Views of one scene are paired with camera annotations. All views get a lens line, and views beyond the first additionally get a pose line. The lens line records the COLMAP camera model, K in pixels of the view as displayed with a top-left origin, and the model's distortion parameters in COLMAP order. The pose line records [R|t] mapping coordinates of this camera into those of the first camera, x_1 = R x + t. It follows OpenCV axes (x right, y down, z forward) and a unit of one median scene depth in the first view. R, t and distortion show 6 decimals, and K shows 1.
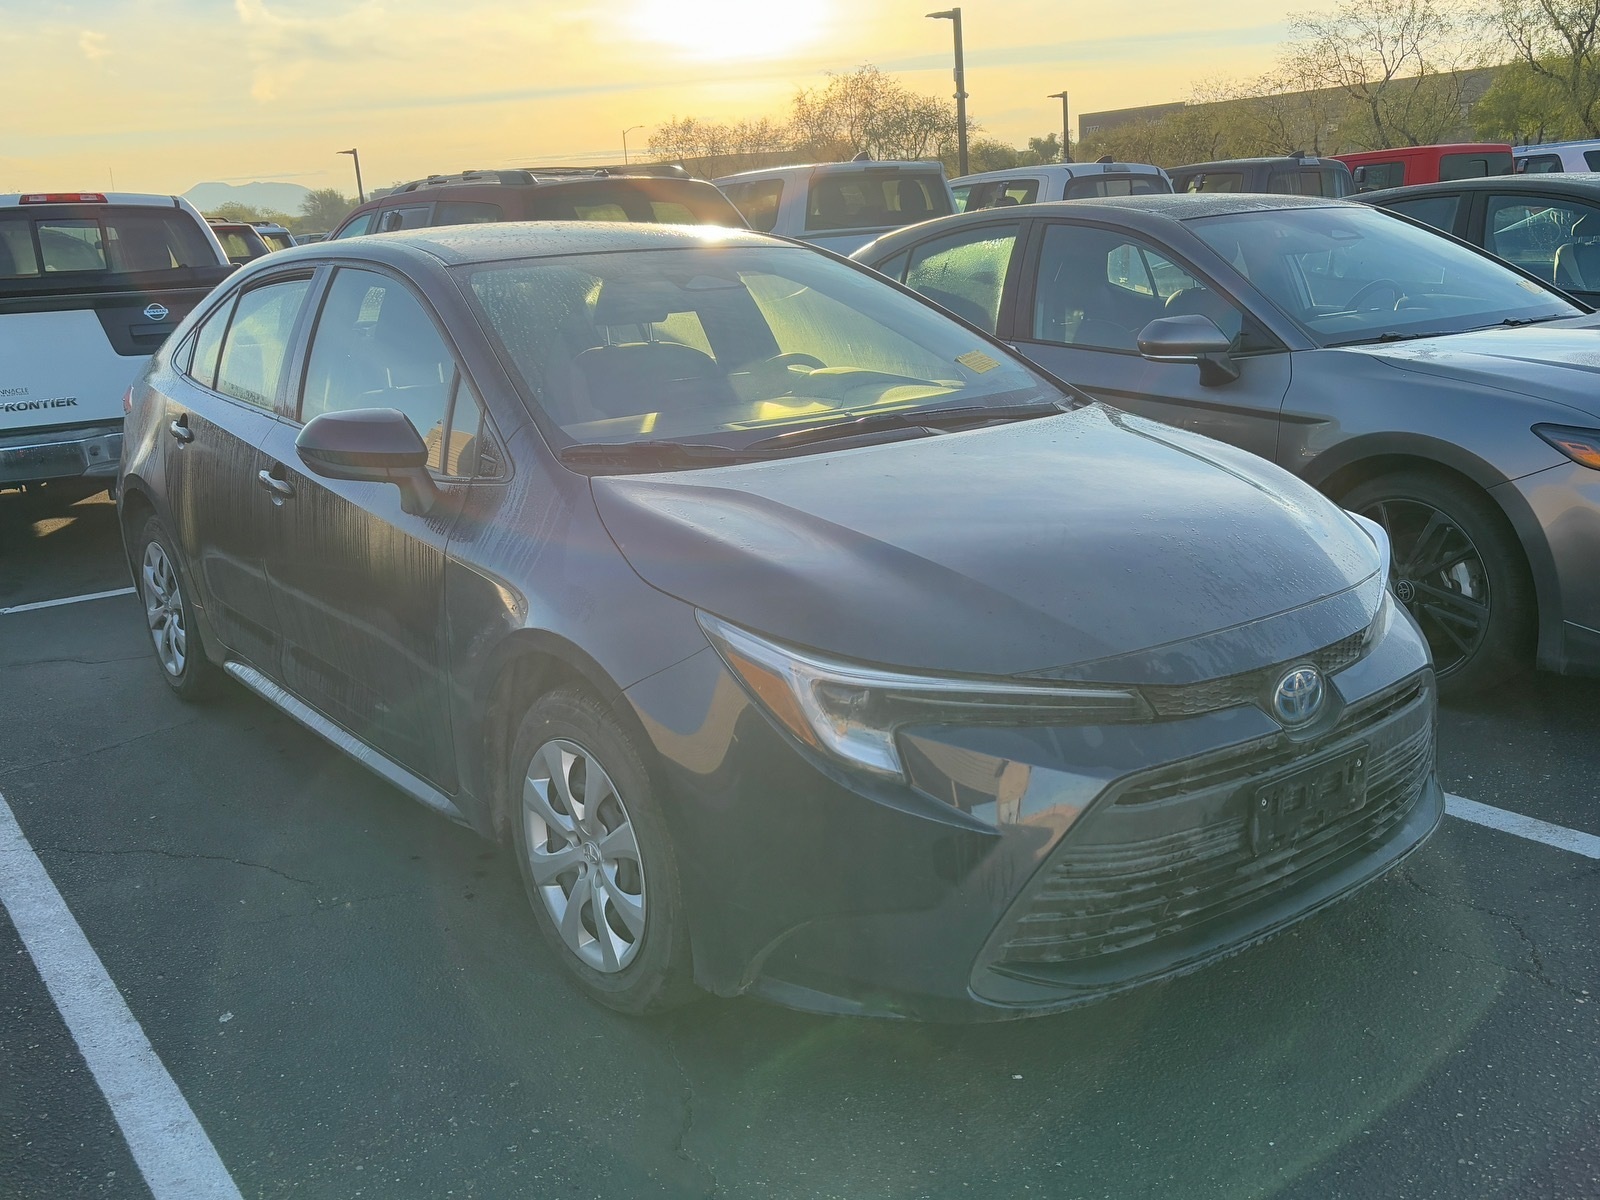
lens RADIAL K [[1489.0, 0, 799.6], [0, 1489.0, 599.9], [0, 0, 1]] dist [0.006516, 0.000000]
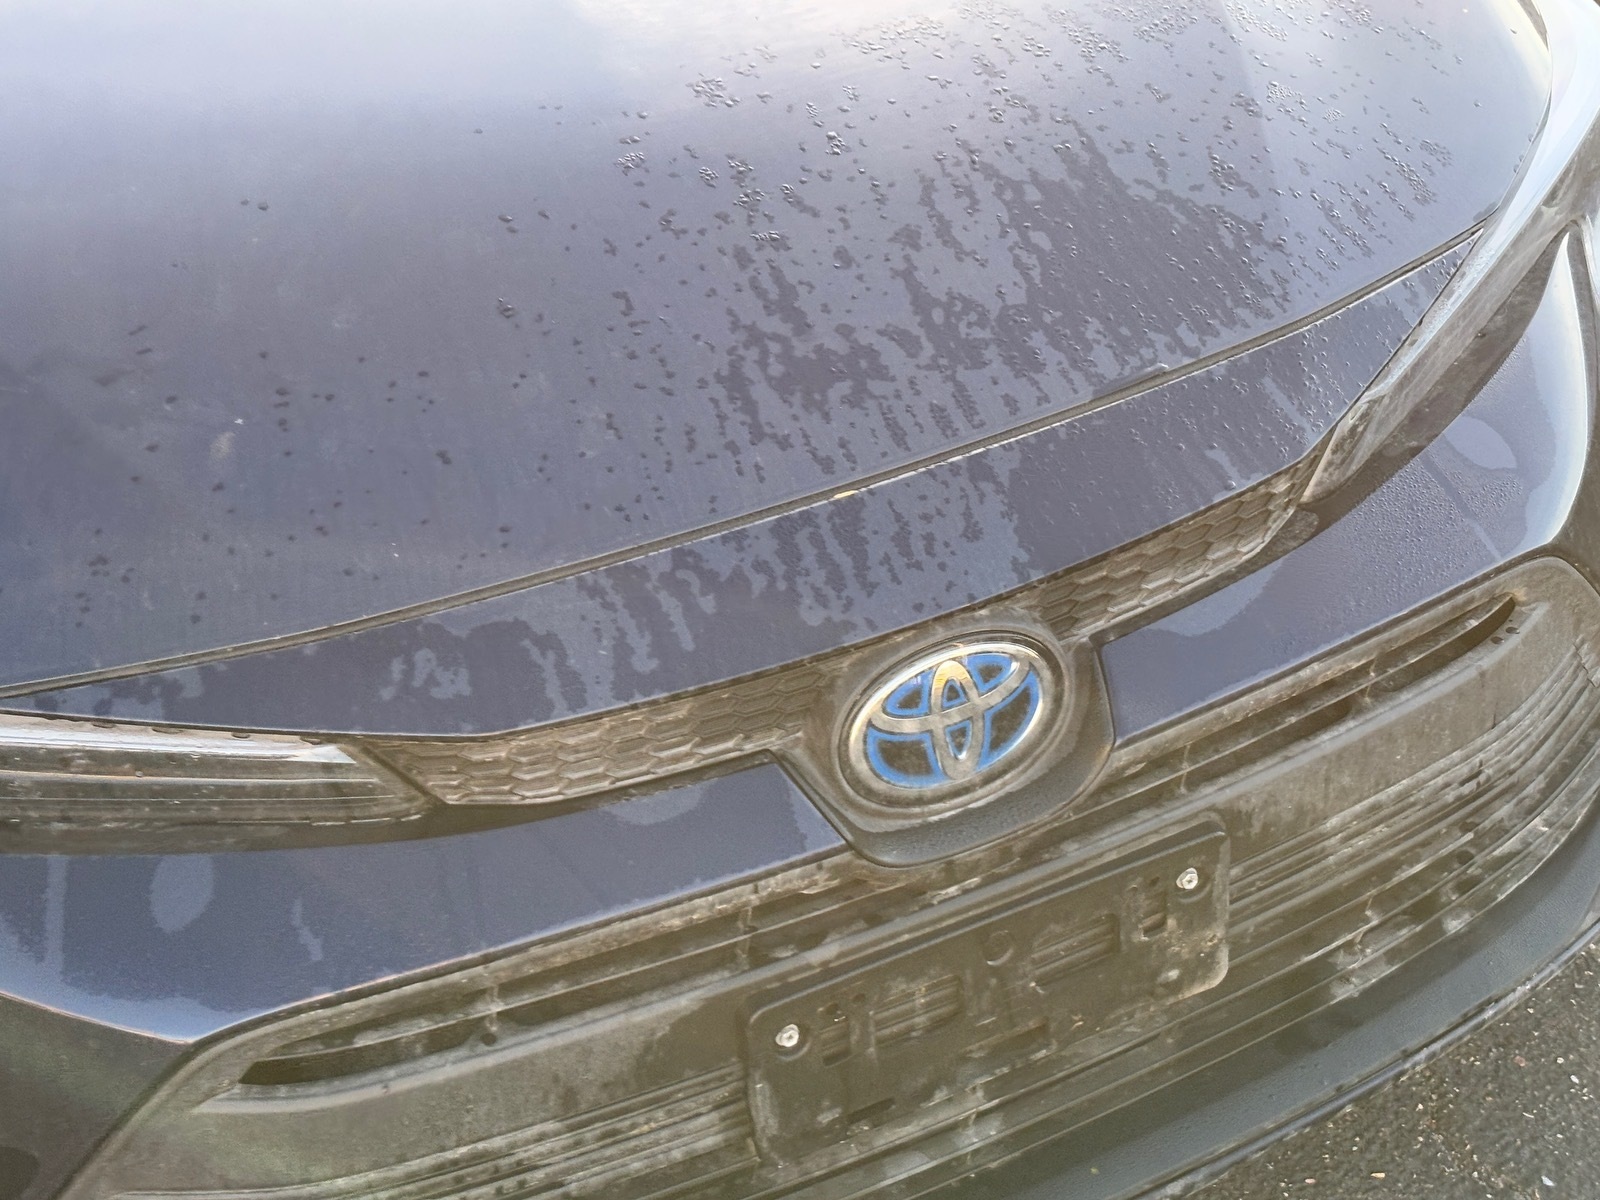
lens RADIAL K [[2557.1, 0, 799.7], [0, 2557.1, 599.8], [0, 0, 1]] dist [0.169424, 0.000000]
pose [[0.973925, 0.060019, -0.218788, 0.435744], [0.017937, 0.940982, 0.337982, -0.159481], [0.226161, -0.333094, 0.915369, 0.488214]]
